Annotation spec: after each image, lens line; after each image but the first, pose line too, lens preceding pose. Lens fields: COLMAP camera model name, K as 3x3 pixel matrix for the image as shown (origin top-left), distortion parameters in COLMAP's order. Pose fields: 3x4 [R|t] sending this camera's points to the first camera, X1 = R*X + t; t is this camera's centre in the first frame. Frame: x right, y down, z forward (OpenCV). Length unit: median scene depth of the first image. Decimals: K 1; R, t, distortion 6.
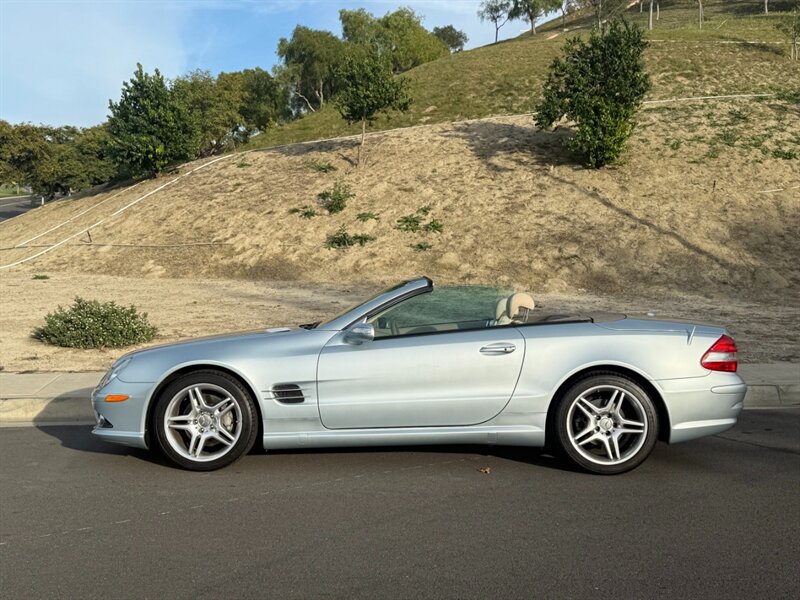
lens RADIAL K [[638.3, 0, 399.8], [0, 638.3, 291.3], [0, 0, 1]] dist [0.060128, -0.029531]
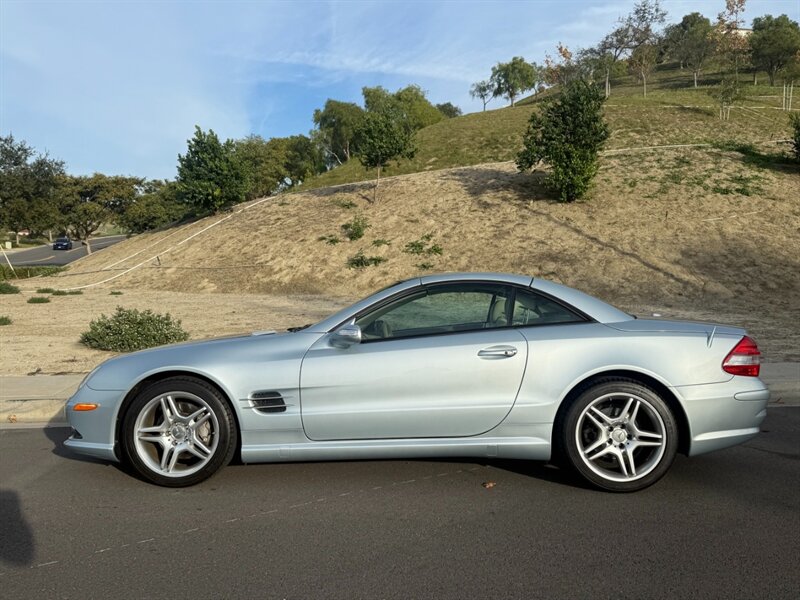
lens RADIAL K [[705.6, 0, 378.6], [0, 705.6, 285.6], [0, 0, 1]] dist [0.103120, -0.166222]
pose [[0.999881, -0.004812, -0.014623, -0.034857], [0.004740, 0.999976, -0.004980, -0.027067], [0.014647, 0.004910, 0.999881, -0.346285]]
